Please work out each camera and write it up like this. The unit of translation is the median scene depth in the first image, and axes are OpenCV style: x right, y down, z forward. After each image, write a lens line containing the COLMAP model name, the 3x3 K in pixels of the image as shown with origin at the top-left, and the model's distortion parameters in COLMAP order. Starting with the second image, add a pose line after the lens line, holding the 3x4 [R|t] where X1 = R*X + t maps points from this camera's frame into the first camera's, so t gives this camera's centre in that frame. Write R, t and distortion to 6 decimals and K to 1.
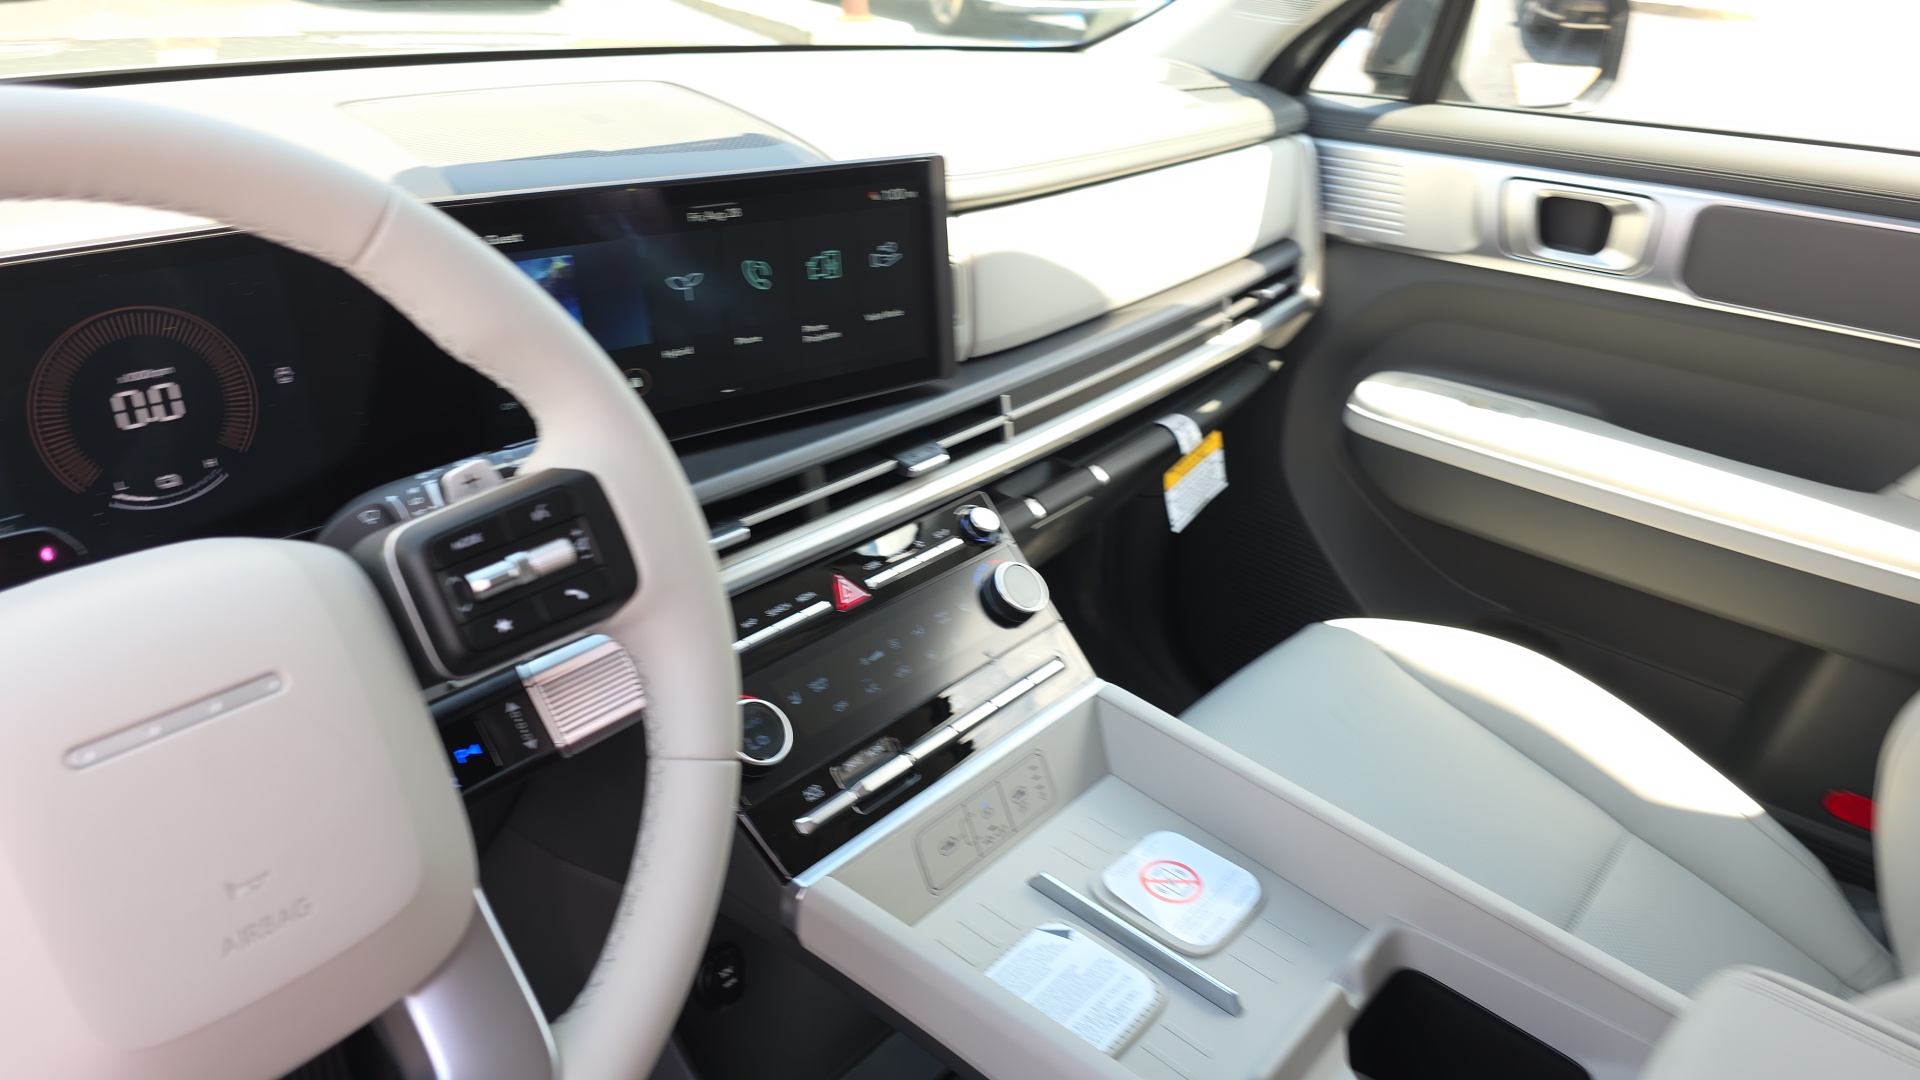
lens RADIAL K [[1313.4, 0, 928.4], [0, 1313.4, 497.5], [0, 0, 1]] dist [0.058303, -0.057896]
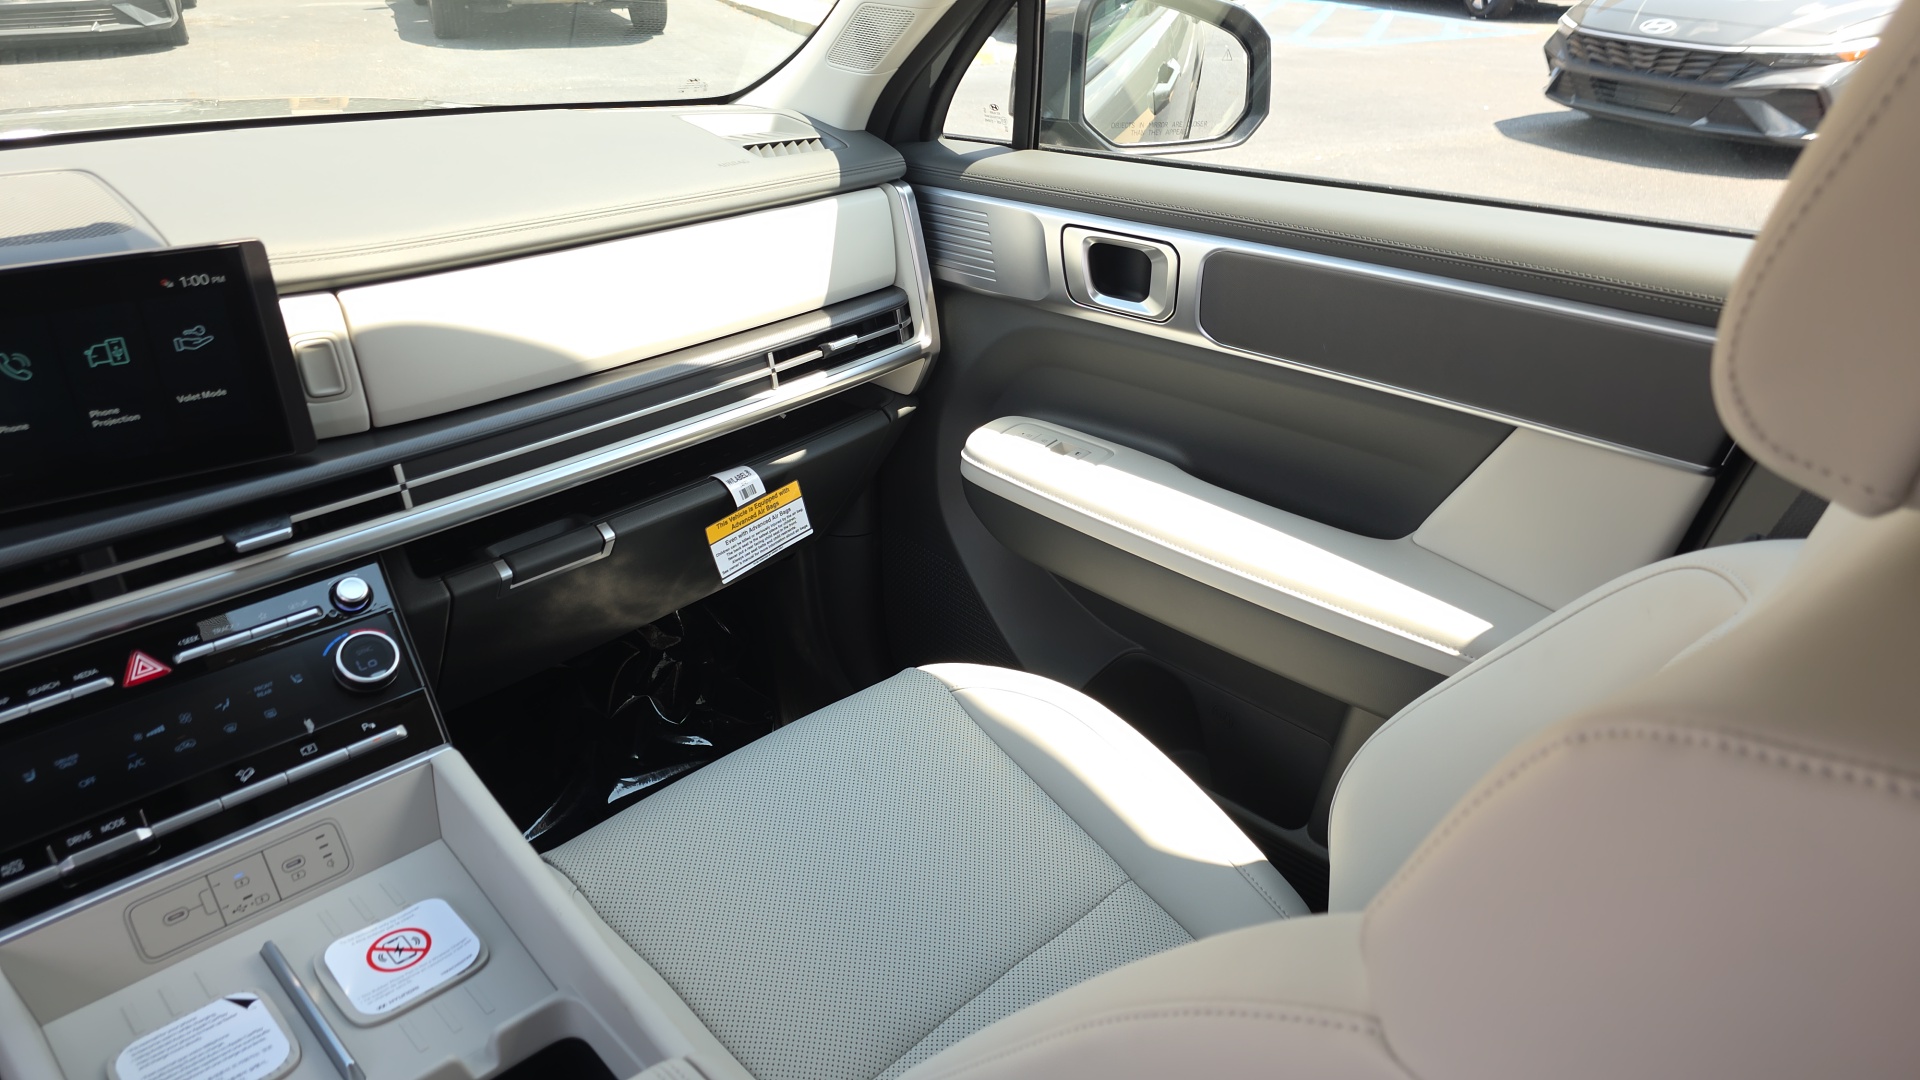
lens RADIAL K [[1313.4, 0, 990.5], [0, 1313.4, 515.8], [0, 0, 1]] dist [0.058303, -0.057896]
pose [[0.996877, -0.015658, -0.077399, 0.662936], [0.016253, 0.999843, 0.007055, -0.042564], [0.077276, -0.008291, 0.996975, 0.007738]]
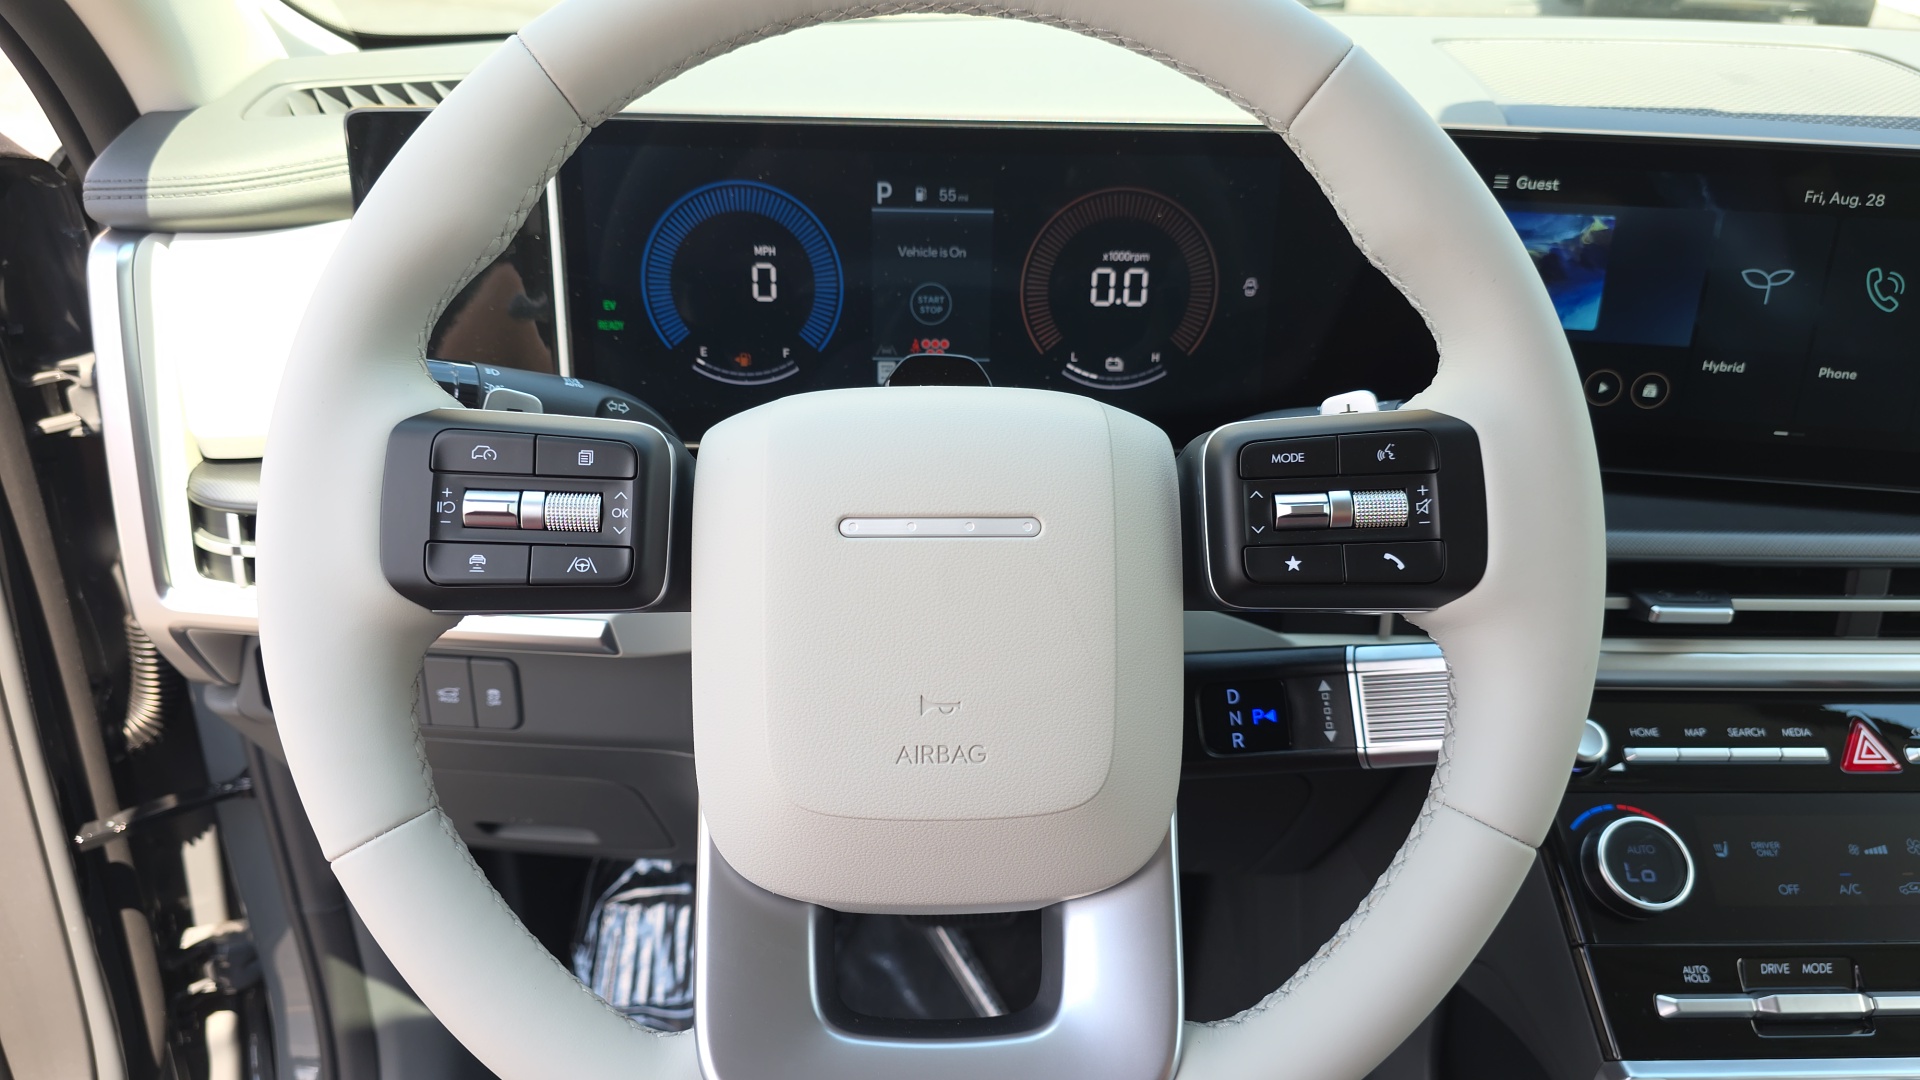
lens RADIAL K [[1346.9, 0, 952.3], [0, 1346.9, 545.8], [0, 0, 1]] dist [0.032477, -0.034285]
pose [[0.685425, 0.291661, -0.667178, 0.054991], [-0.293281, 0.949245, 0.113665, 0.027576], [0.666467, 0.117762, 0.736175, 0.115258]]
